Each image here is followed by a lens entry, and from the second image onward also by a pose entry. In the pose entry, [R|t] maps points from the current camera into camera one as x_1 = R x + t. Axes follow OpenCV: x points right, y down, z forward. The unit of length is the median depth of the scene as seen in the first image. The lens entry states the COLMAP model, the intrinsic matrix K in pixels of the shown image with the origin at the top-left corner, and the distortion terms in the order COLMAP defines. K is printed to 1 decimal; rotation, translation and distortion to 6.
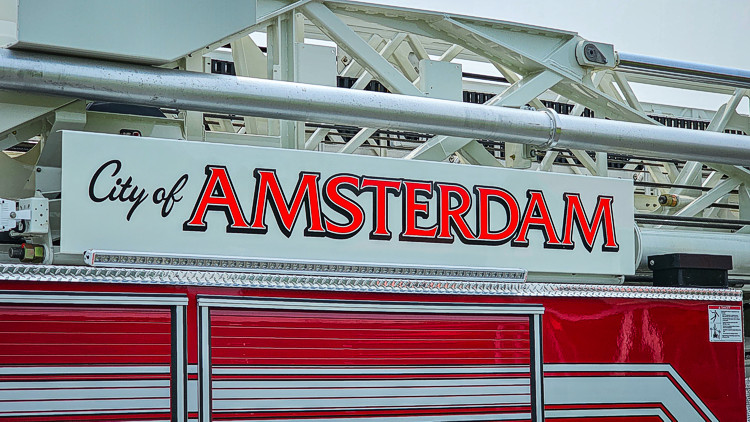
lens RADIAL K [[1589.1, 0, 374.8], [0, 1589.1, 210.6], [0, 0, 1]] dist [-0.145218, 0.000000]
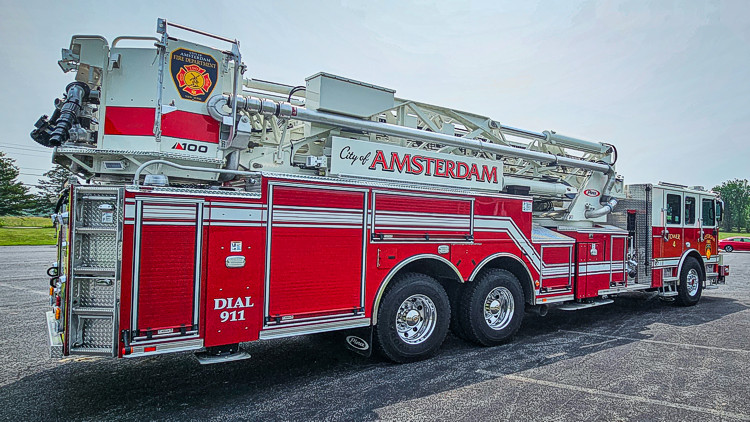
lens RADIAL K [[340.4, 0, 376.2], [0, 340.4, 214.9], [0, 0, 1]] dist [-0.003941, 0.000044]
pose [[0.990617, 0.051877, -0.126441, -0.008931], [-0.038724, 0.993786, 0.104354, 0.028968], [0.131069, -0.098479, 0.986470, 0.258552]]
